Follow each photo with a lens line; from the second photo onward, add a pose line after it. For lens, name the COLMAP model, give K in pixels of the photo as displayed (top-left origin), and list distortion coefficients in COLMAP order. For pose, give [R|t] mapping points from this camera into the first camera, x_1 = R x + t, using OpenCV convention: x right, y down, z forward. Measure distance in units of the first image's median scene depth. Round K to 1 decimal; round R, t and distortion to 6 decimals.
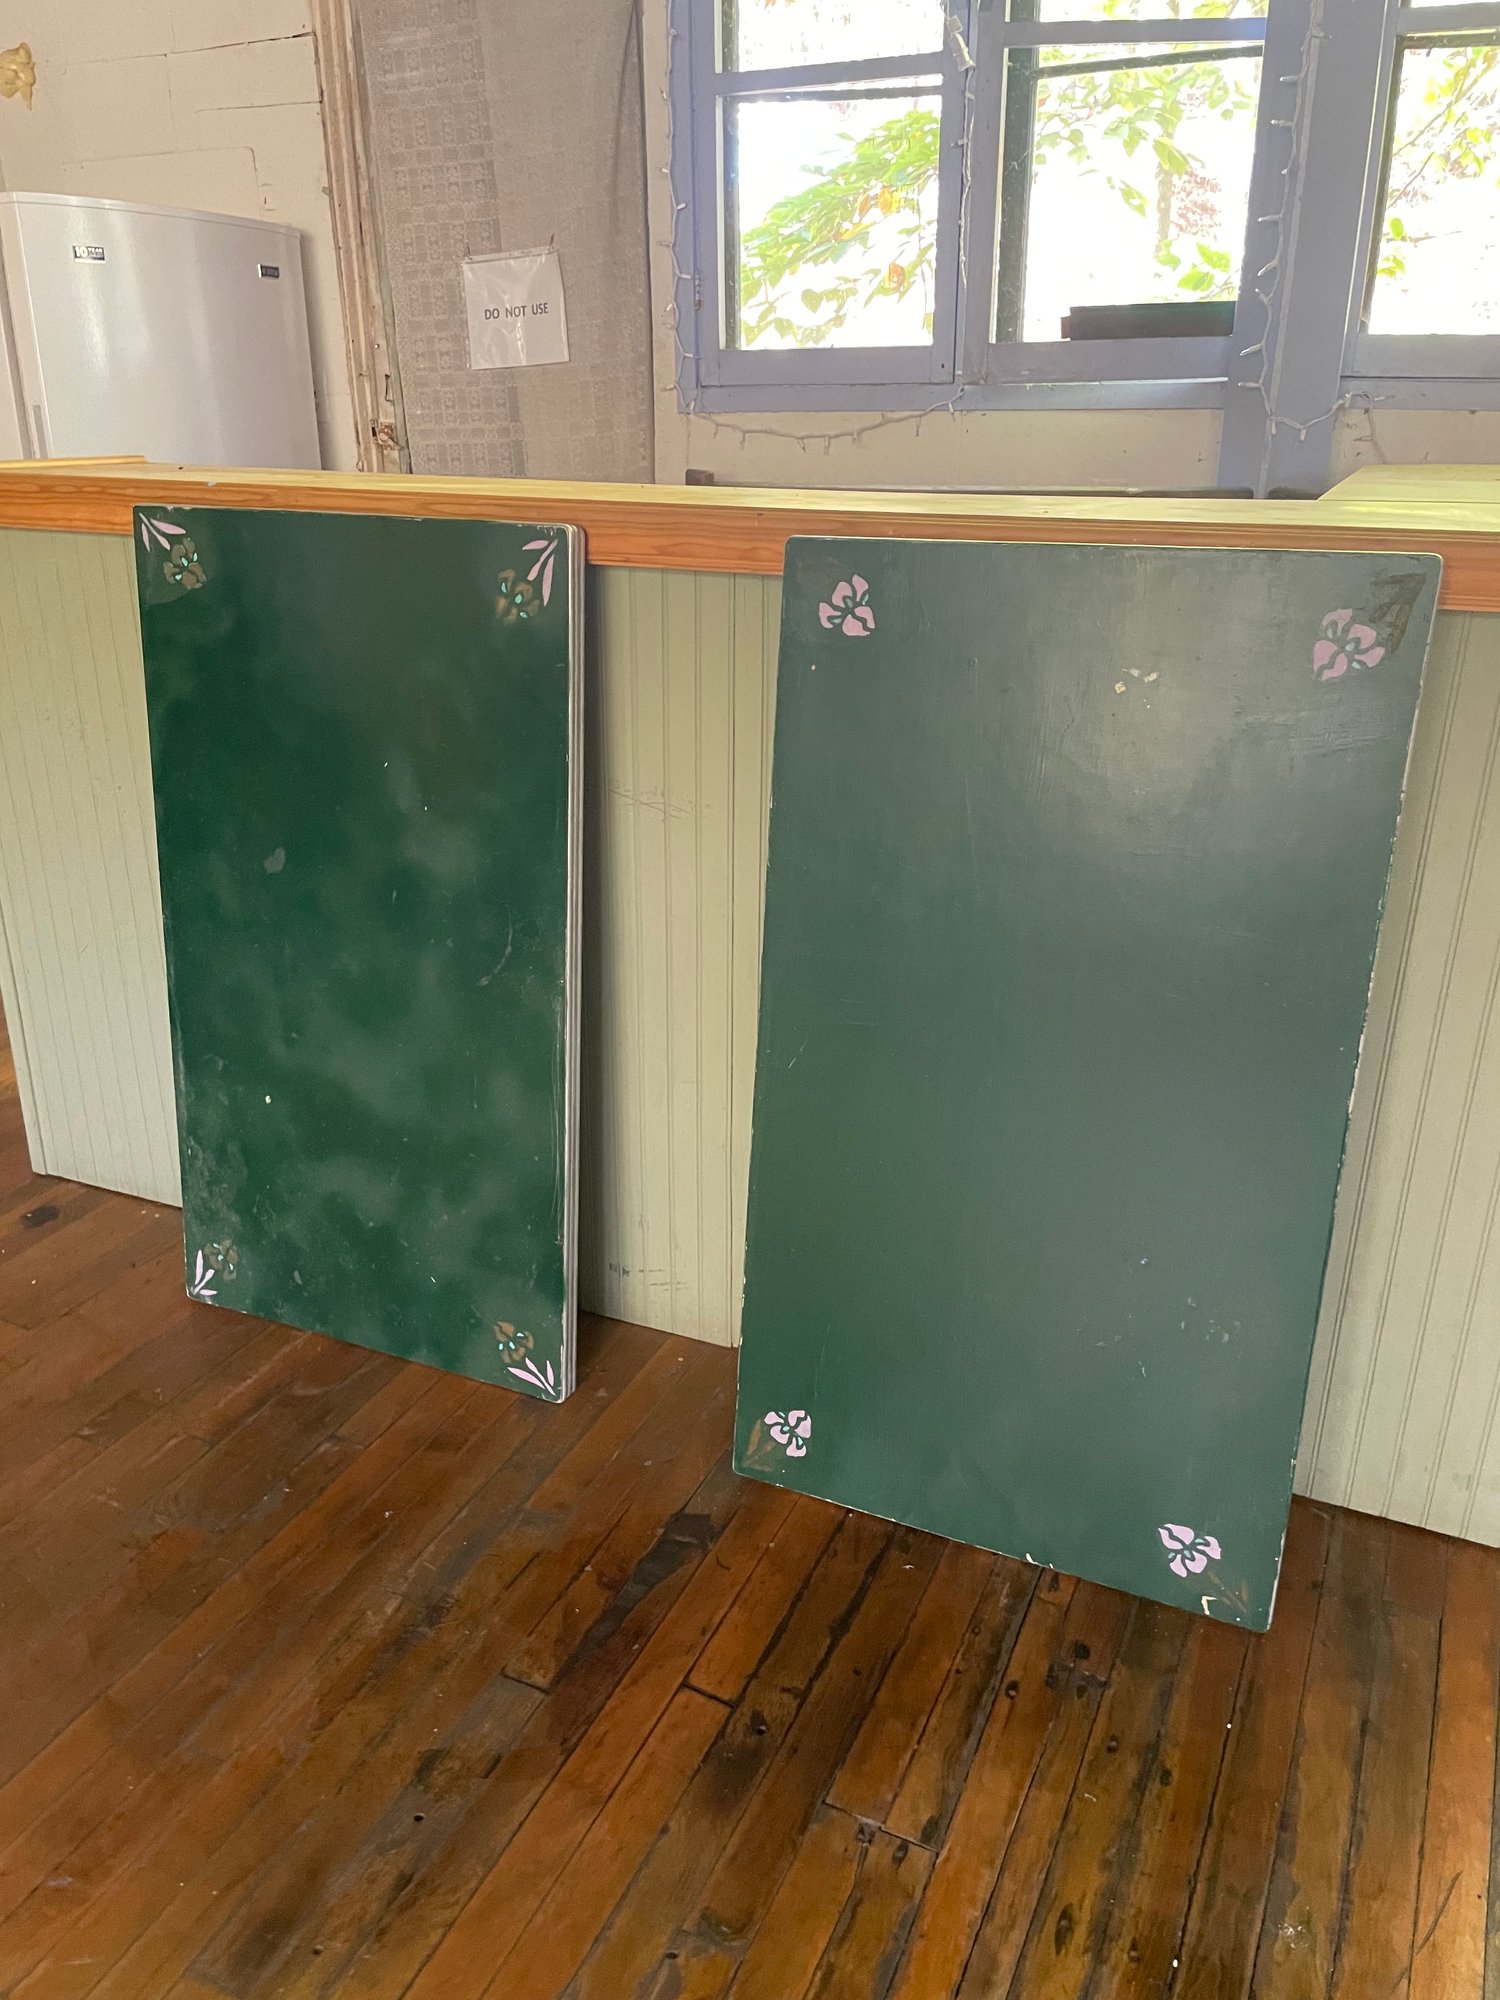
lens RADIAL K [[1581.3, 0, 703.5], [0, 1581.3, 986.3], [0, 0, 1]] dist [0.058727, -0.089577]
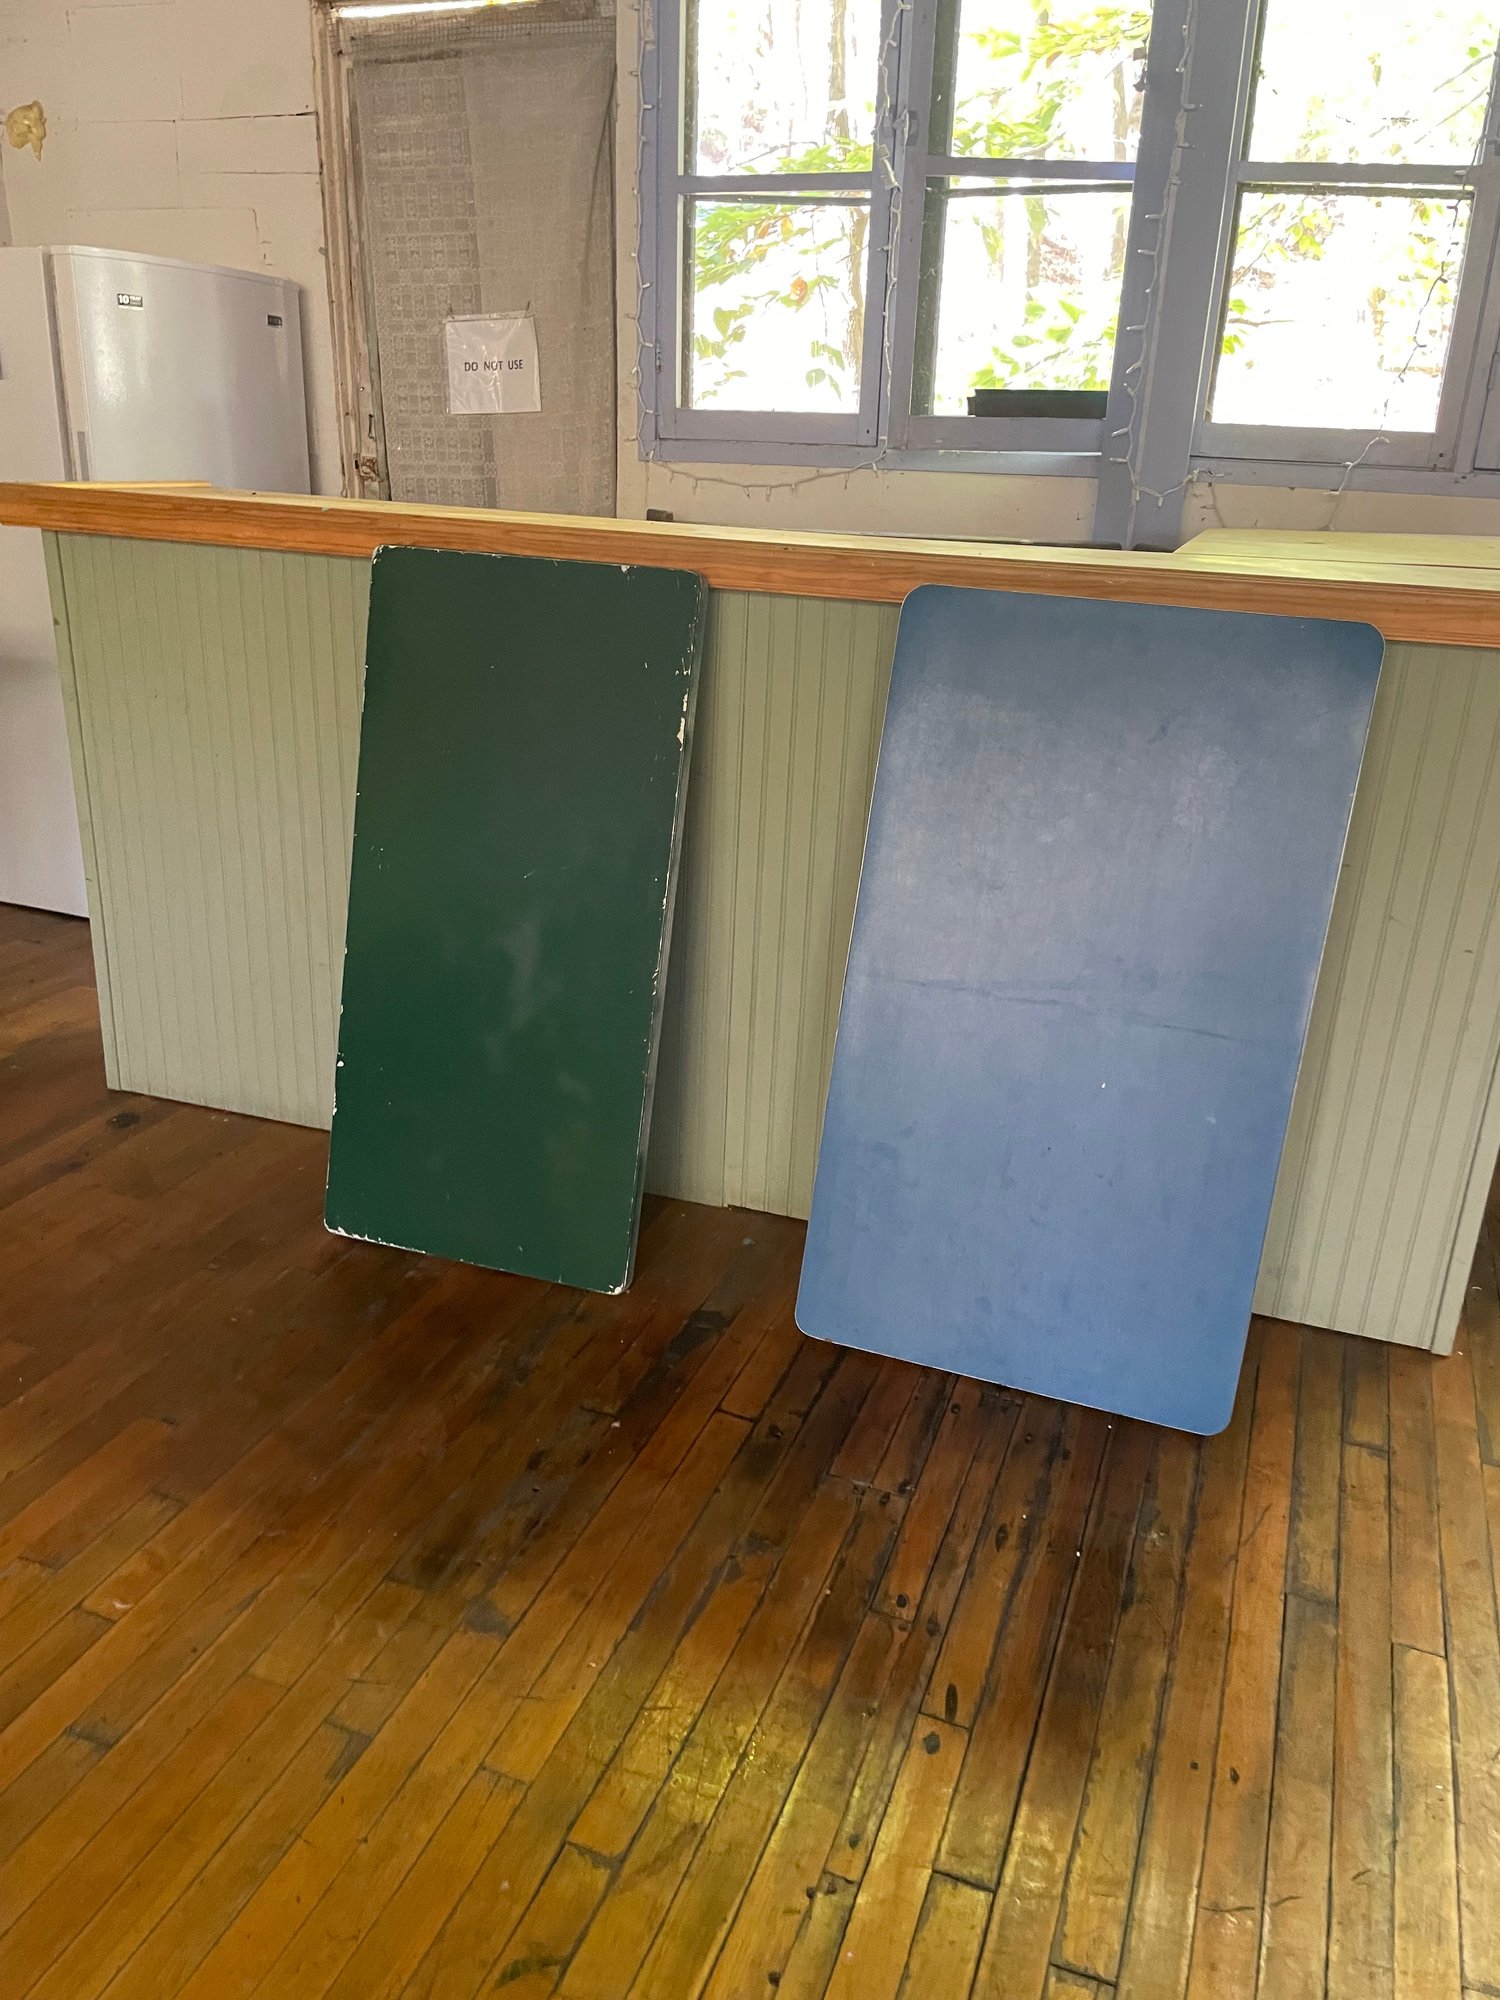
lens RADIAL K [[1581.3, 0, 729.9], [0, 1581.3, 1010.3], [0, 0, 1]] dist [0.058727, -0.089577]
pose [[0.994934, 0.006347, 0.100333, -0.087629], [-0.005414, 0.999940, -0.009566, 0.070373], [-0.100388, 0.008974, 0.994908, -0.216561]]
